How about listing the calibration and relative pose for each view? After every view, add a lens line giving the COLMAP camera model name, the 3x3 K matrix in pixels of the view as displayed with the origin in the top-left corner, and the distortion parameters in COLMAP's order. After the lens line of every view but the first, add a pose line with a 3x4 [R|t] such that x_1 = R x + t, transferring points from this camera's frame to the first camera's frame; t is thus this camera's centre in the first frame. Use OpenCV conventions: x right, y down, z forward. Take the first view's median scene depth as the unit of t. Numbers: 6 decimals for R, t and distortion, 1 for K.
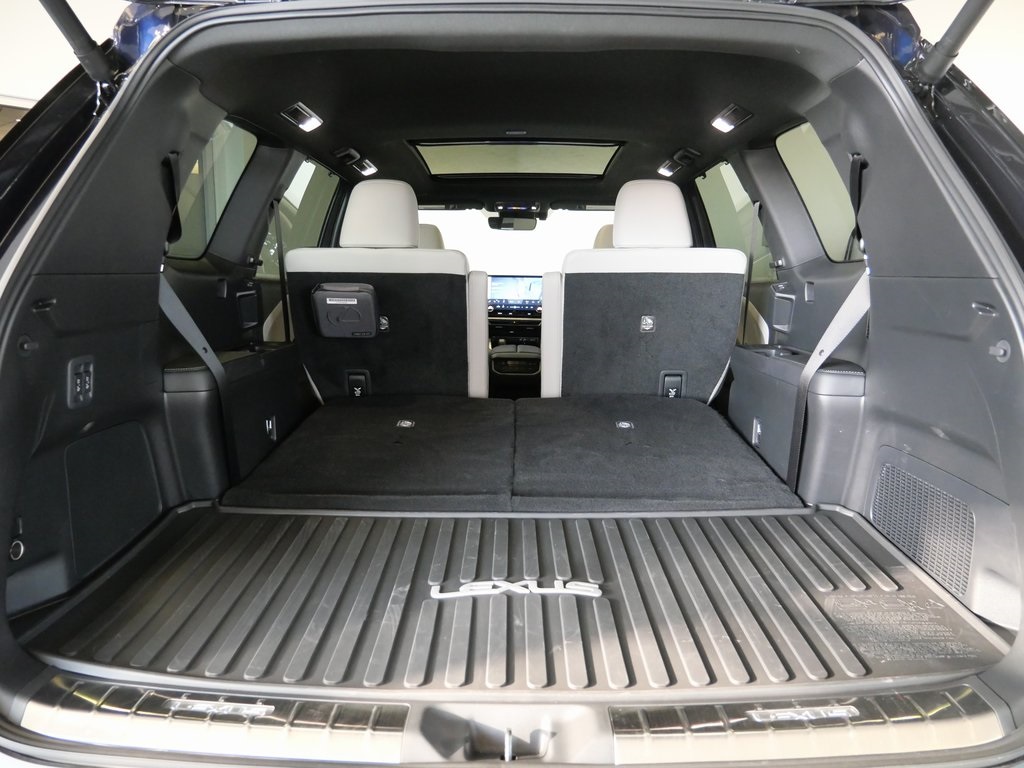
lens RADIAL K [[739.1, 0, 512.0], [0, 739.1, 384.0], [0, 0, 1]] dist [-0.033432, 0.004792]
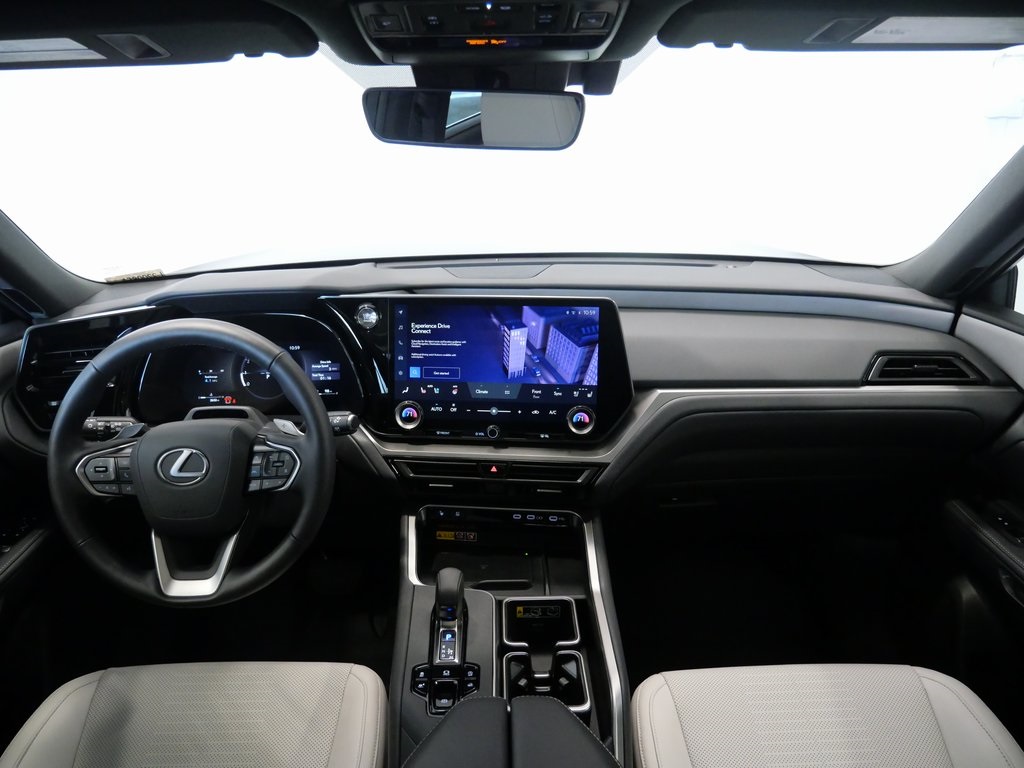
lens RADIAL K [[739.1, 0, 512.0], [0, 739.1, 384.0], [0, 0, 1]] dist [-0.033432, 0.004792]
pose [[0.999331, -0.031742, 0.018165, 0.018959], [0.027647, 0.980821, 0.192940, -0.547772], [-0.023941, -0.192308, 0.981042, 2.317501]]
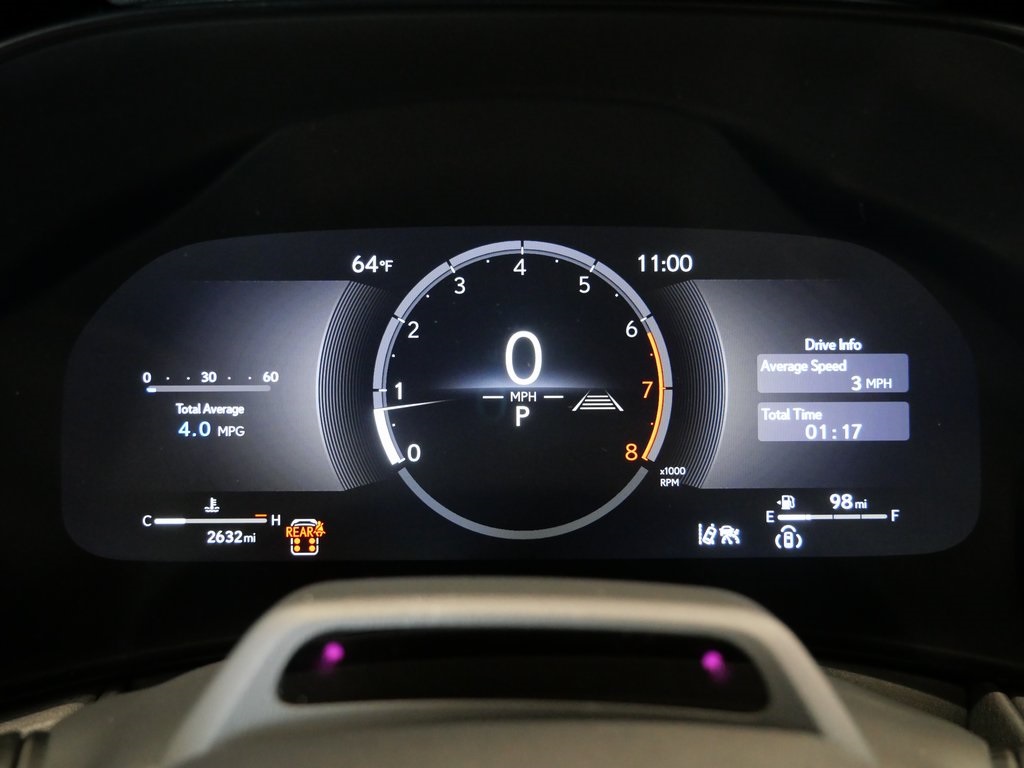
lens RADIAL K [[948.7, 0, 512.0], [0, 948.7, 384.0], [0, 0, 1]] dist [-0.013801, 0.009780]
pose [[0.999664, -0.004510, 0.025542, -0.309755], [-0.002200, 0.966482, 0.256725, -0.440123], [-0.025843, -0.256695, 0.966147, 3.098221]]
